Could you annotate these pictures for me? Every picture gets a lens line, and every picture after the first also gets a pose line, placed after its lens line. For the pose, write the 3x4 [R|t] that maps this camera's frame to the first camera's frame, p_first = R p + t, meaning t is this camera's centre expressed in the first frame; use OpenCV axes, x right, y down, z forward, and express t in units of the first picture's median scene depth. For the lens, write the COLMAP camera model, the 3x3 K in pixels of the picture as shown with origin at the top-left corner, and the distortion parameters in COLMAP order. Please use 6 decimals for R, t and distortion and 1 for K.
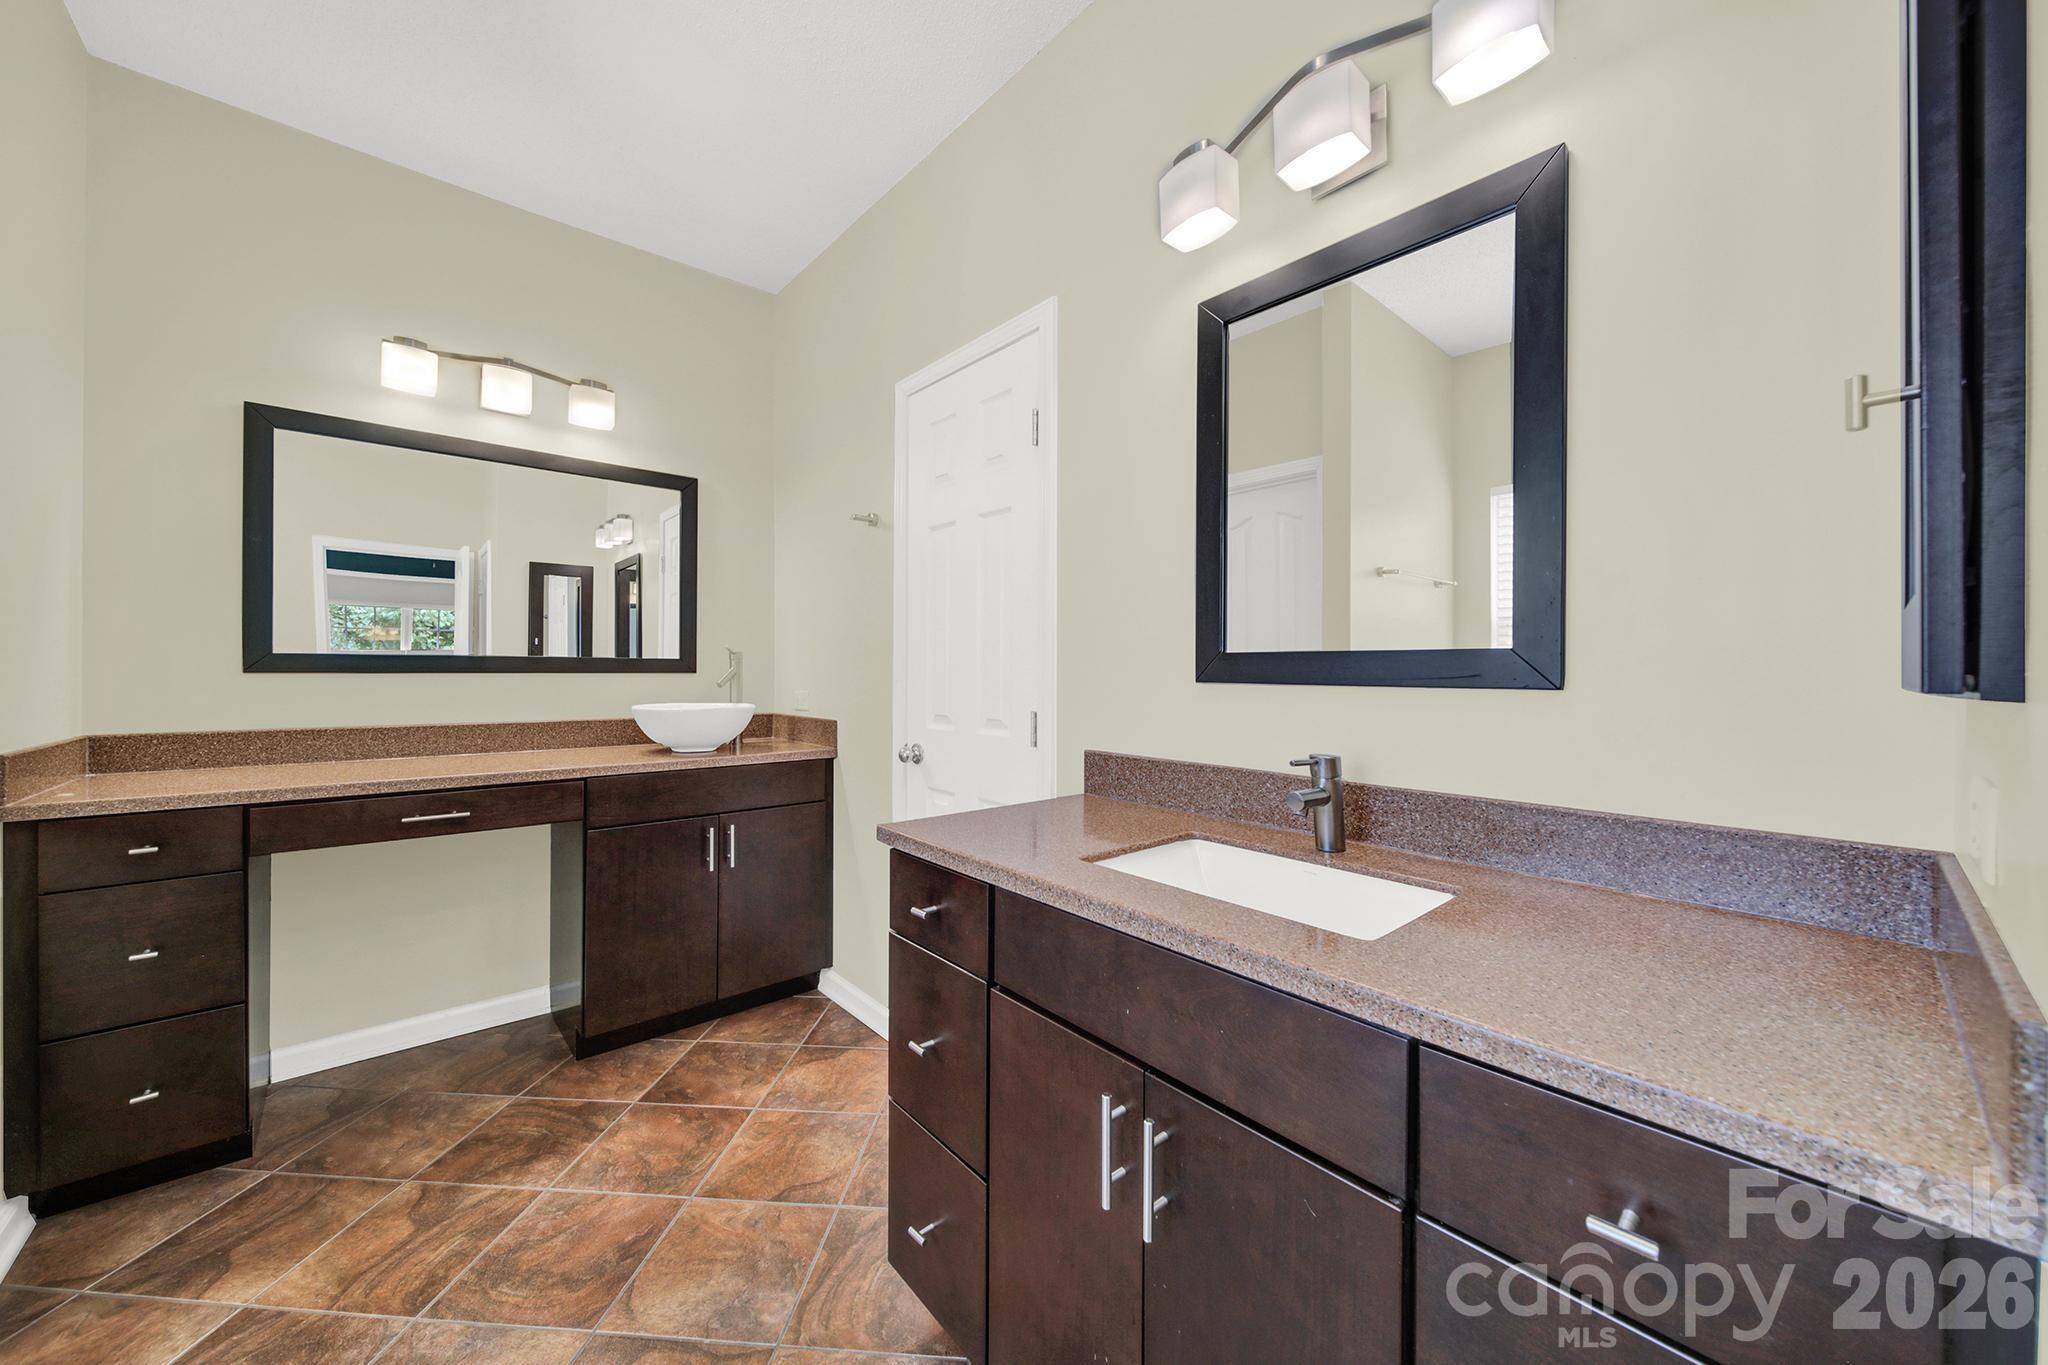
lens RADIAL K [[732.6, 0, 1025.2], [0, 732.6, 665.9], [0, 0, 1]] dist [-0.000621, -0.001600]
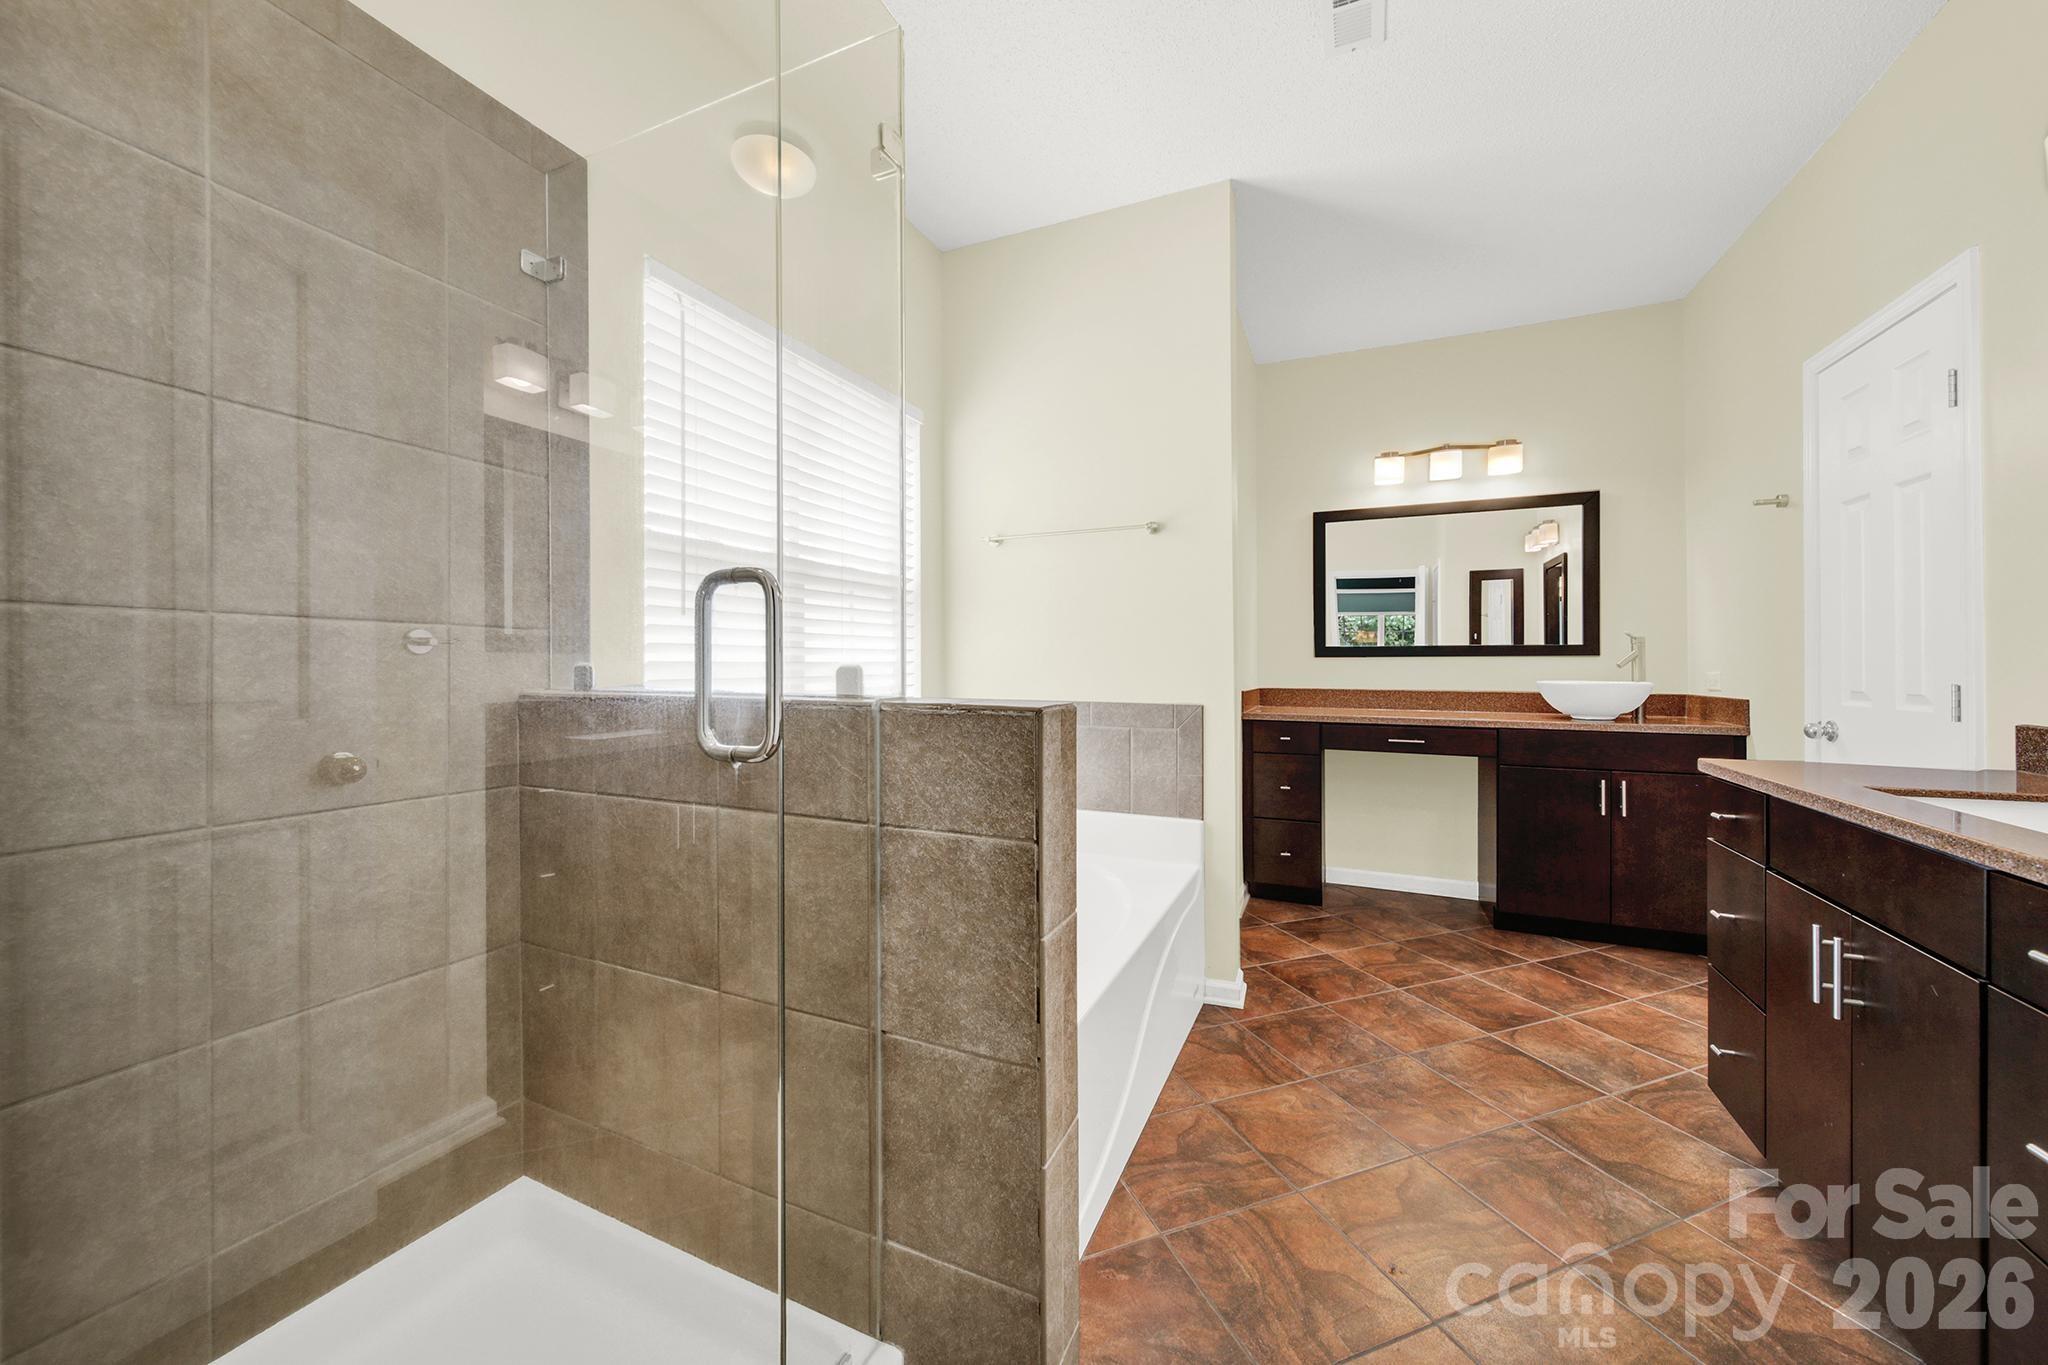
lens RADIAL K [[732.6, 0, 1024.8], [0, 732.6, 665.3], [0, 0, 1]] dist [-0.000621, -0.001600]
pose [[0.405765, -0.002938, -0.913973, 0.333311], [0.006166, 0.999981, -0.000477, 0.026212], [0.913957, -0.005442, 0.405776, -0.426206]]
